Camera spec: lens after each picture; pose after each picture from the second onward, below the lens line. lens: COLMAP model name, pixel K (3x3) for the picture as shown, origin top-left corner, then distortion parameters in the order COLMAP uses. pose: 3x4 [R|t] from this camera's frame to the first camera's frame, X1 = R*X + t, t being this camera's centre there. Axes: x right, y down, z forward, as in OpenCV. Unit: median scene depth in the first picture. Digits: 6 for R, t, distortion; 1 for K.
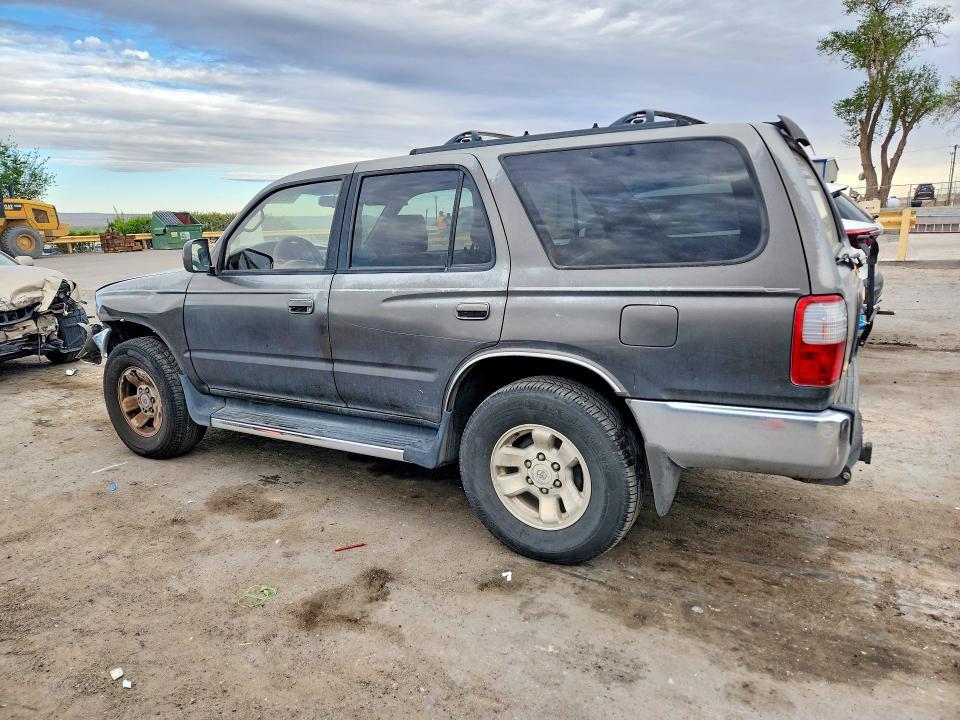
lens RADIAL K [[670.2, 0, 475.7], [0, 670.2, 359.5], [0, 0, 1]] dist [0.007539, 0.005529]
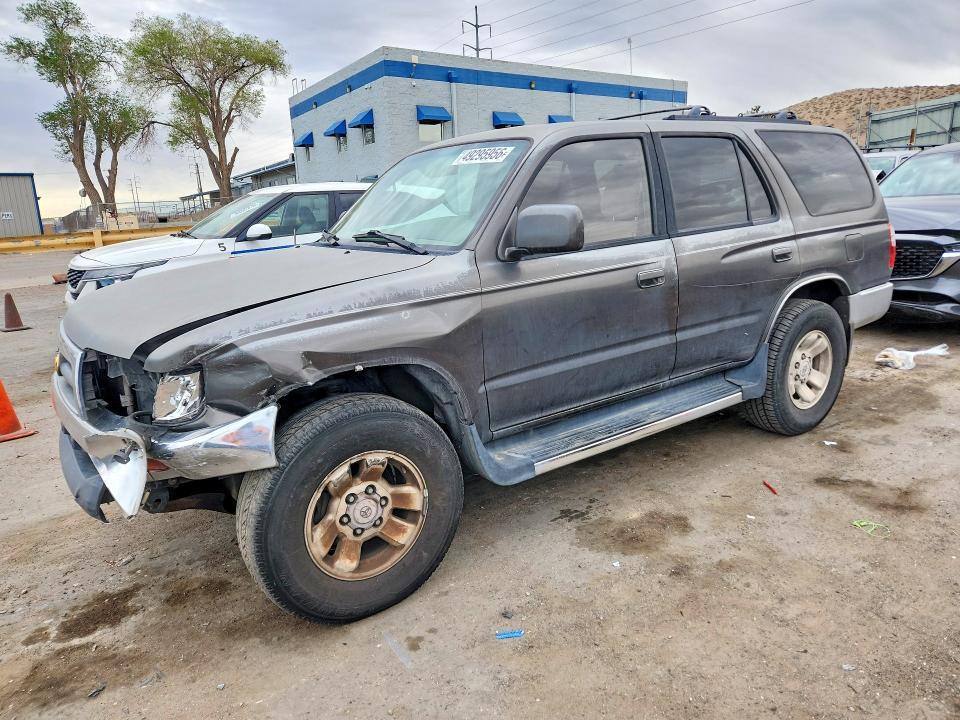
lens RADIAL K [[670.2, 0, 475.7], [0, 670.2, 359.5], [0, 0, 1]] dist [0.007539, 0.005529]
pose [[0.400186, -0.194723, 0.895508, -1.133242], [0.224118, 0.968289, 0.110395, -0.121158], [-0.888607, 0.156521, 0.431137, 0.819833]]
